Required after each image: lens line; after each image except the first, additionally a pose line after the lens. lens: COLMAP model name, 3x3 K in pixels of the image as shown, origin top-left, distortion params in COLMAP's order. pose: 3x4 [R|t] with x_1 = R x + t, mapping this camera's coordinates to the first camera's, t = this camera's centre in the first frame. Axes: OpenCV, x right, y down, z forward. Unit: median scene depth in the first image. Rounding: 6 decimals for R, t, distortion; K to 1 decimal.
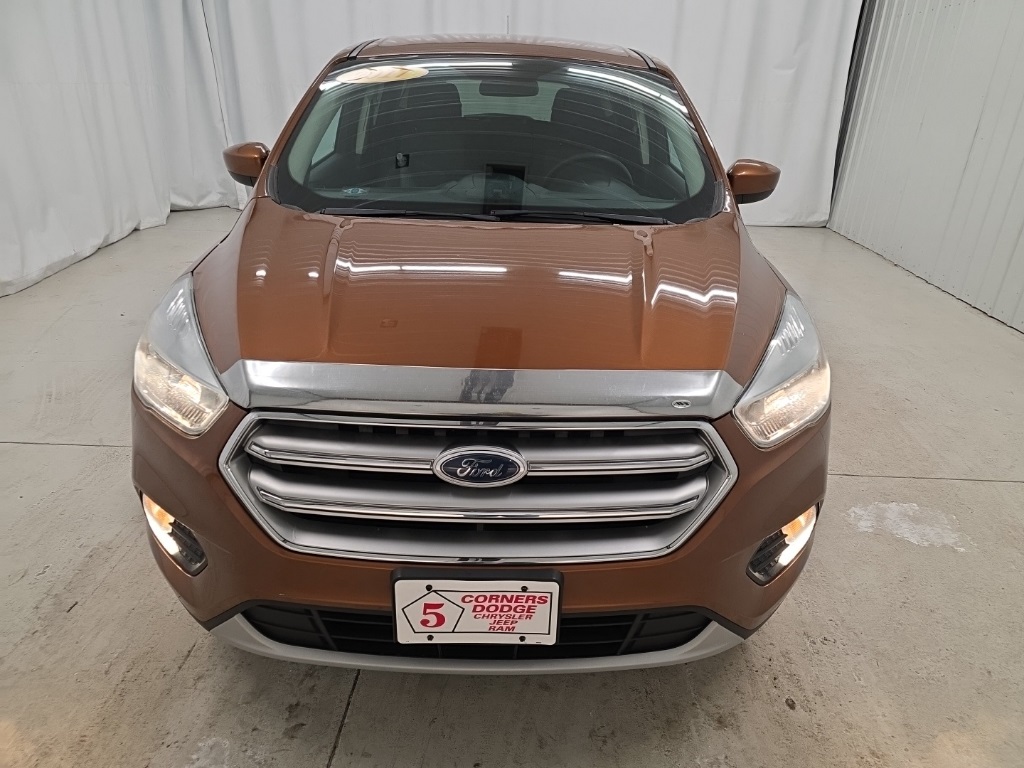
lens RADIAL K [[691.7, 0, 533.2], [0, 691.7, 369.5], [0, 0, 1]] dist [0.042117, -0.031213]
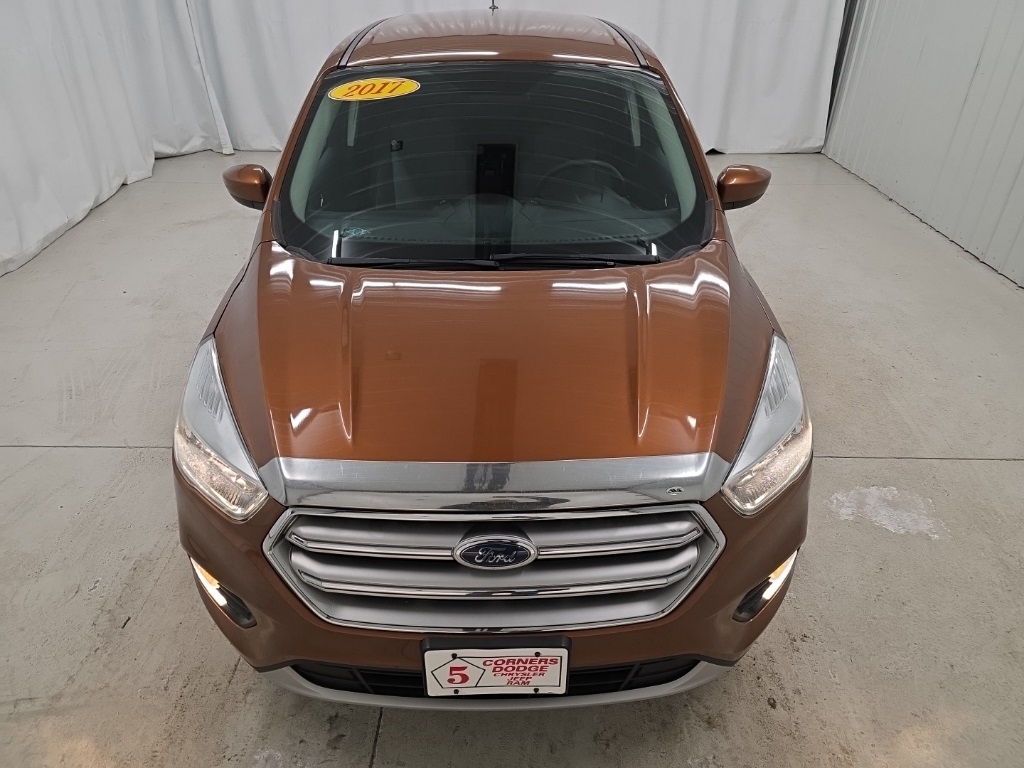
lens RADIAL K [[684.7, 0, 518.7], [0, 684.7, 382.1], [0, 0, 1]] dist [0.035736, -0.026299]
pose [[0.999561, -0.026975, -0.012279, -0.012642], [0.028197, 0.993123, 0.113630, -0.185426], [0.009129, -0.113927, 0.993447, -0.053356]]
